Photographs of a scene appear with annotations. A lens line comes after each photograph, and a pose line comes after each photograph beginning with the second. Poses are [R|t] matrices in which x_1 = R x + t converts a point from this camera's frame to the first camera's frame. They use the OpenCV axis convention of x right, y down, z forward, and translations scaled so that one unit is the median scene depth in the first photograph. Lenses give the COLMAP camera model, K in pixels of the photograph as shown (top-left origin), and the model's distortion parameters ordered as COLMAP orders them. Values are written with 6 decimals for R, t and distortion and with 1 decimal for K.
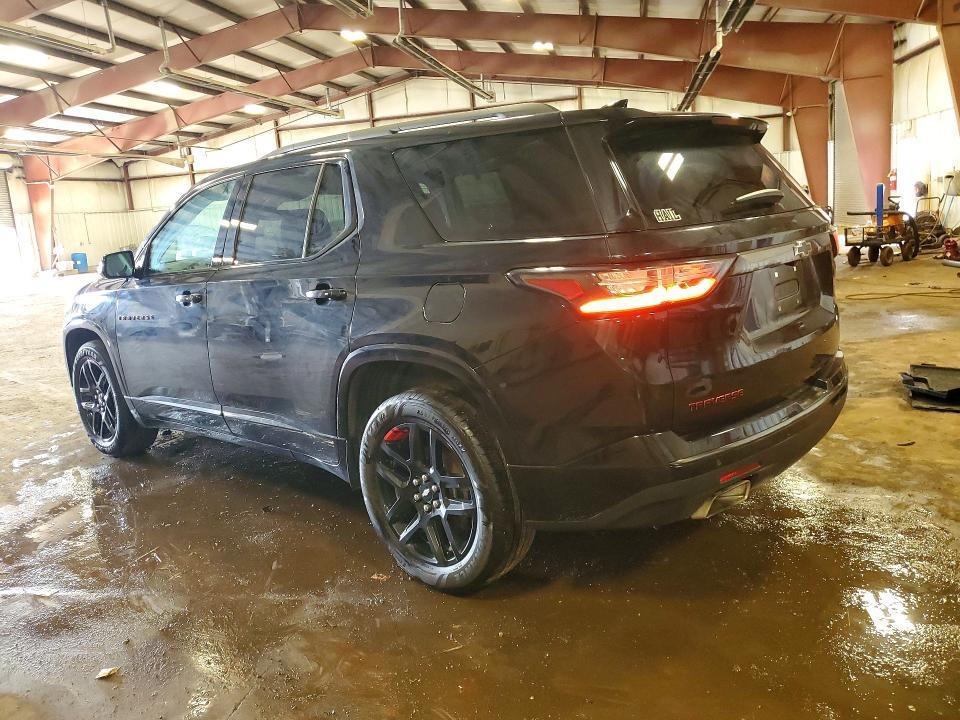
lens RADIAL K [[756.6, 0, 480.0], [0, 756.6, 360.0], [0, 0, 1]] dist [0.034795, 0.001144]
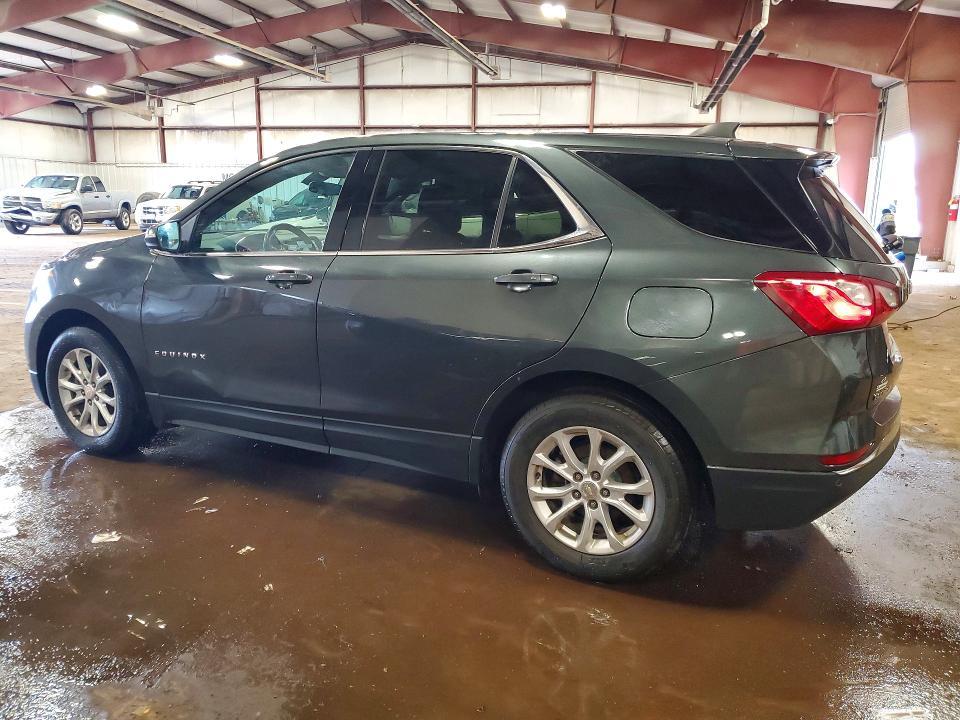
lens RADIAL K [[756.6, 0, 480.0], [0, 756.6, 360.0], [0, 0, 1]] dist [0.034795, 0.001144]
pose [[0.995515, 0.094326, 0.007305, 0.022058], [-0.094409, 0.995461, 0.012004, -0.019756], [-0.006139, -0.012640, 0.999901, 0.100617]]
